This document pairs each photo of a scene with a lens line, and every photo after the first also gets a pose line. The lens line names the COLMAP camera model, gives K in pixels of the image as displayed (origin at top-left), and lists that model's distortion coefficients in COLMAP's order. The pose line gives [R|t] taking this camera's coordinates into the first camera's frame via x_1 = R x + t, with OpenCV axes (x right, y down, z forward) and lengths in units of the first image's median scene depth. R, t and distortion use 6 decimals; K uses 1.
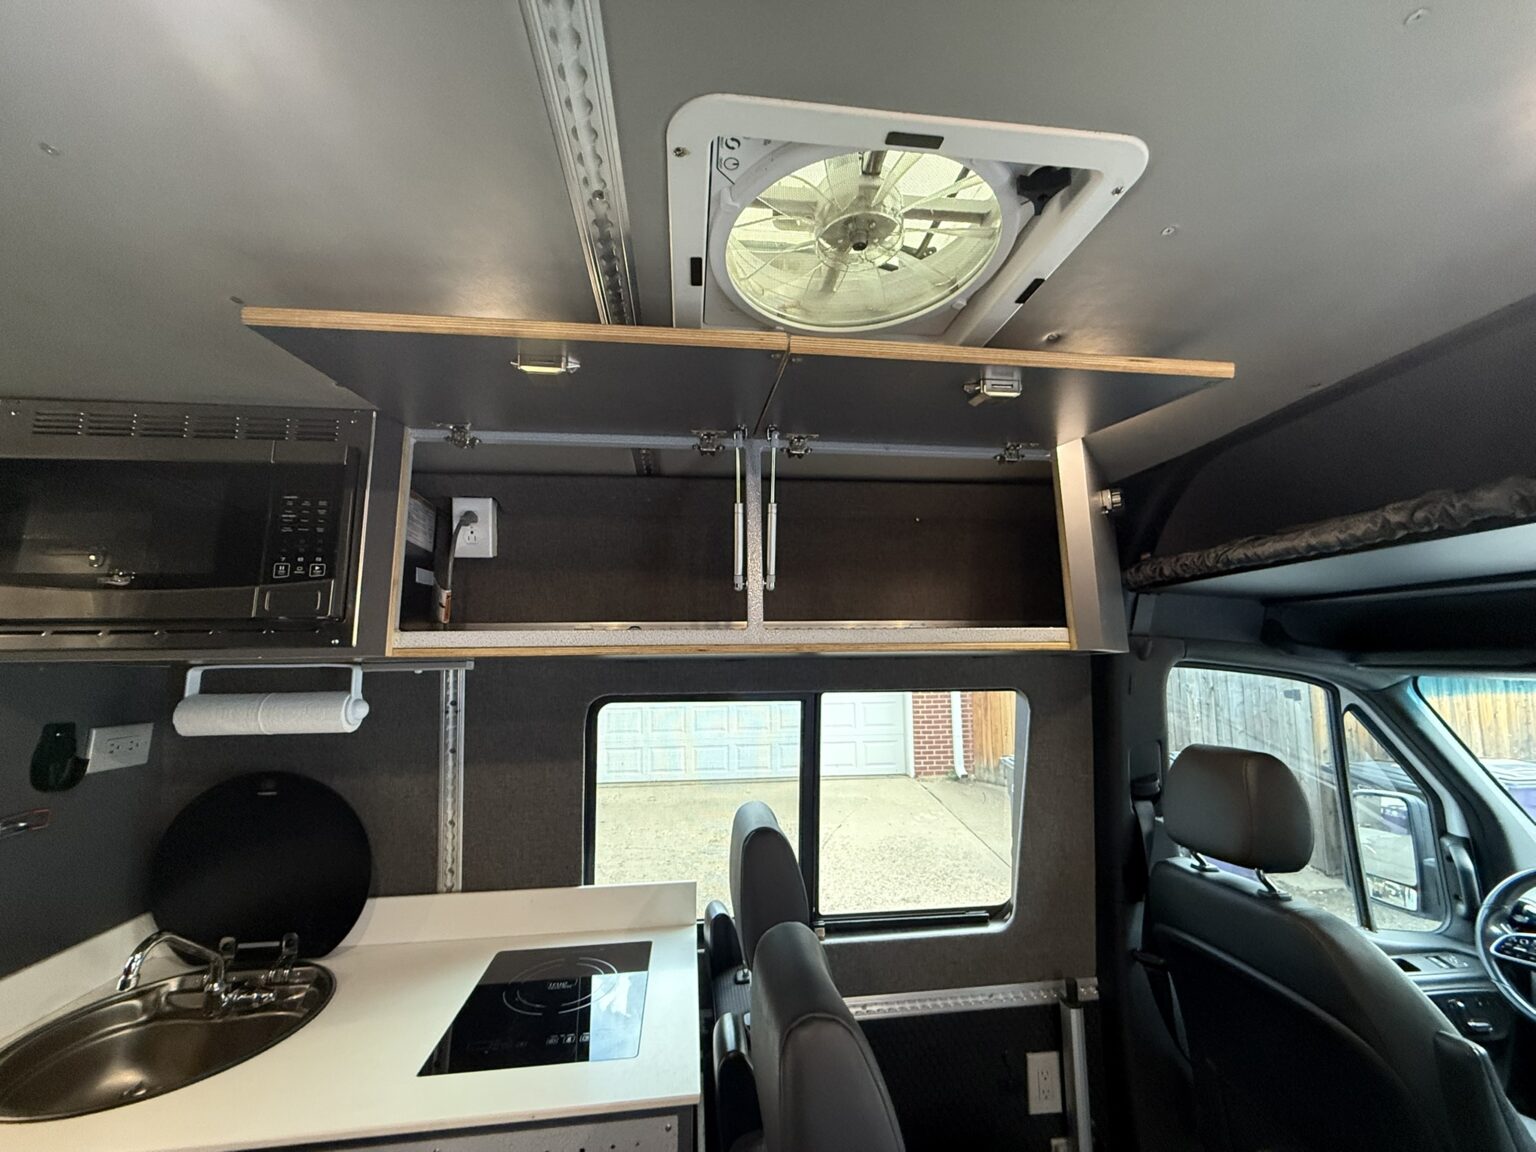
lens RADIAL K [[612.3, 0, 768.0], [0, 612.3, 576.0], [0, 0, 1]] dist [0.000910, 0.000056]
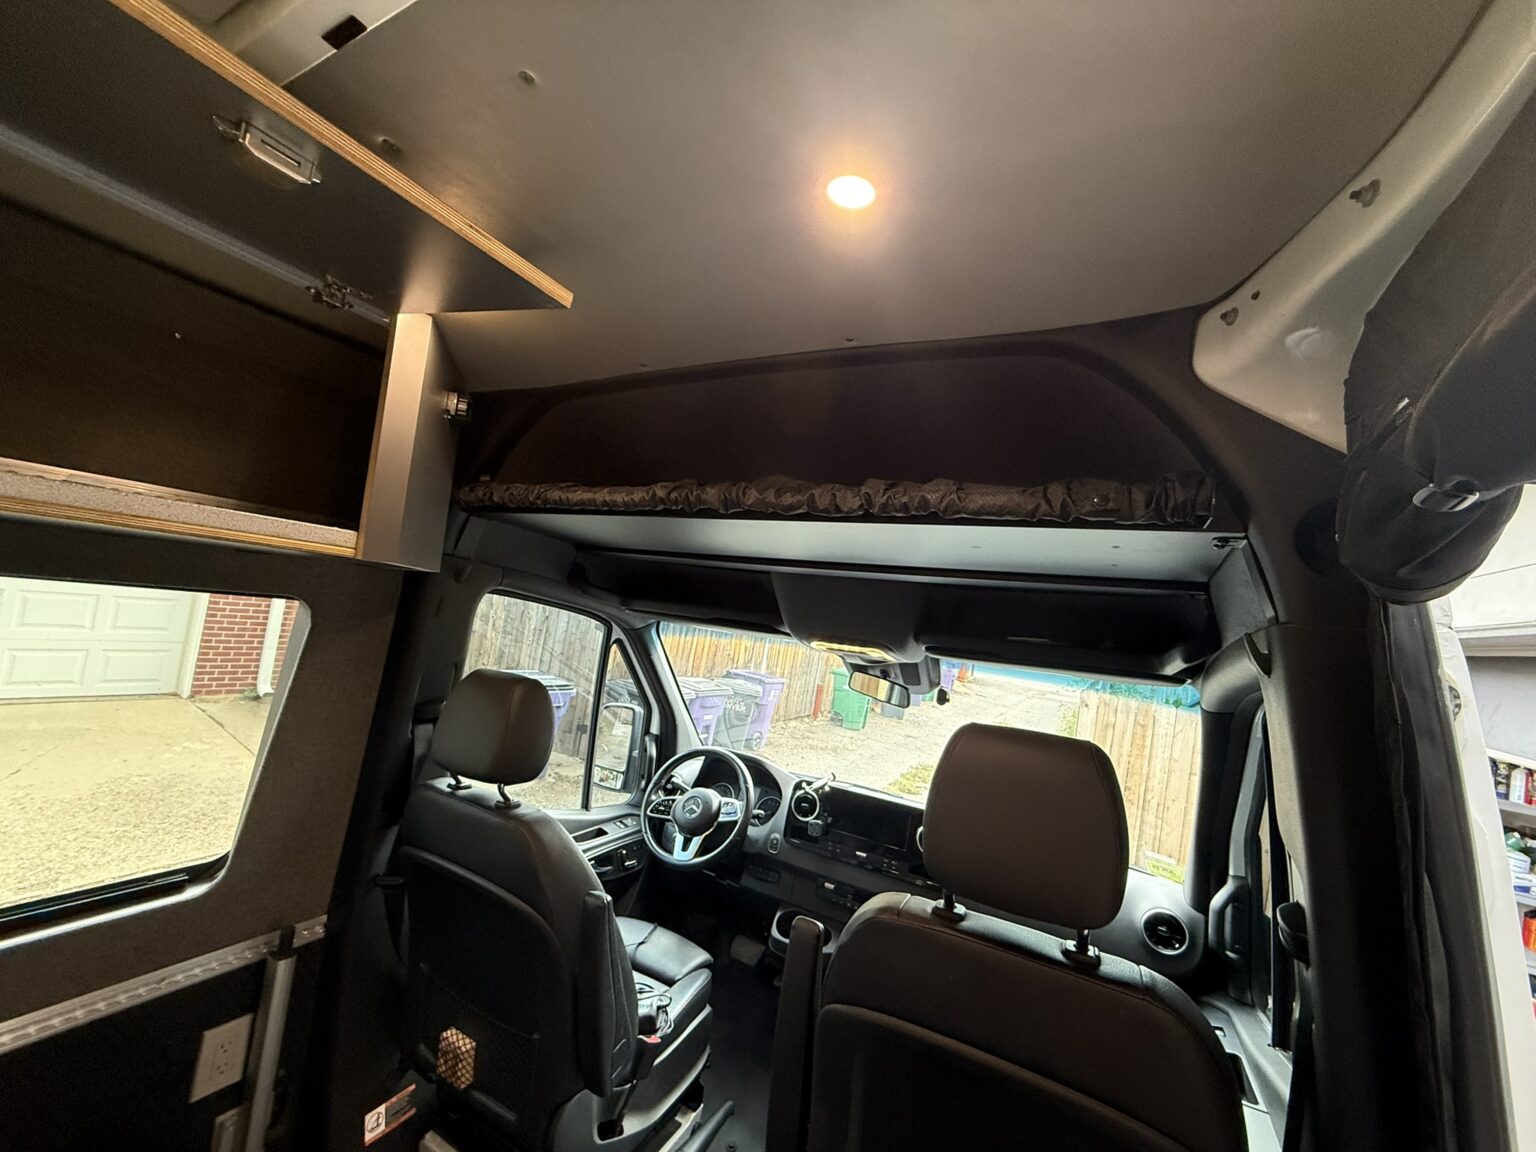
lens RADIAL K [[612.3, 0, 768.0], [0, 612.3, 576.0], [0, 0, 1]] dist [0.000910, 0.000056]
pose [[0.573377, 0.137482, 0.807674, 0.124077], [-0.241184, 0.970461, 0.006027, 0.003493], [-0.782987, -0.198254, 0.589599, 0.056206]]
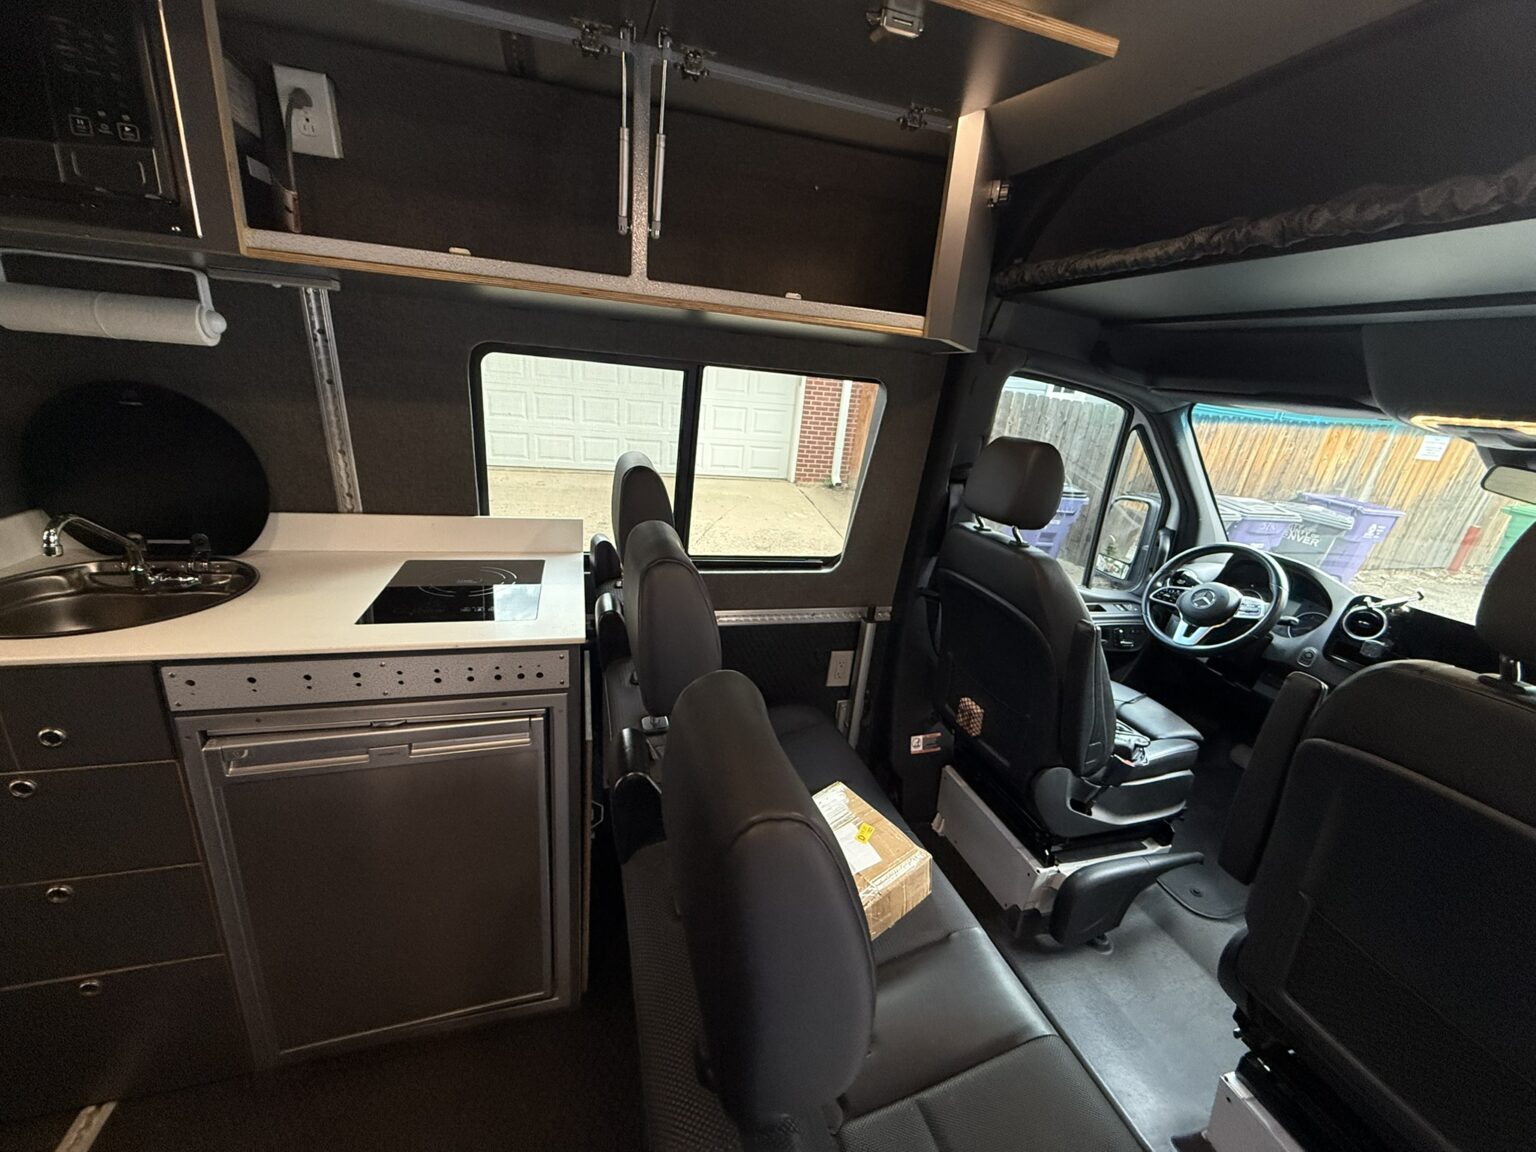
lens RADIAL K [[609.7, 0, 765.2], [0, 609.7, 572.1], [0, 0, 1]] dist [-0.001753, -0.000142]
pose [[0.982570, 0.046366, 0.180017, 0.021490], [-0.122223, 0.890784, 0.437682, 0.041417], [-0.140063, -0.452055, 0.880925, -0.123476]]
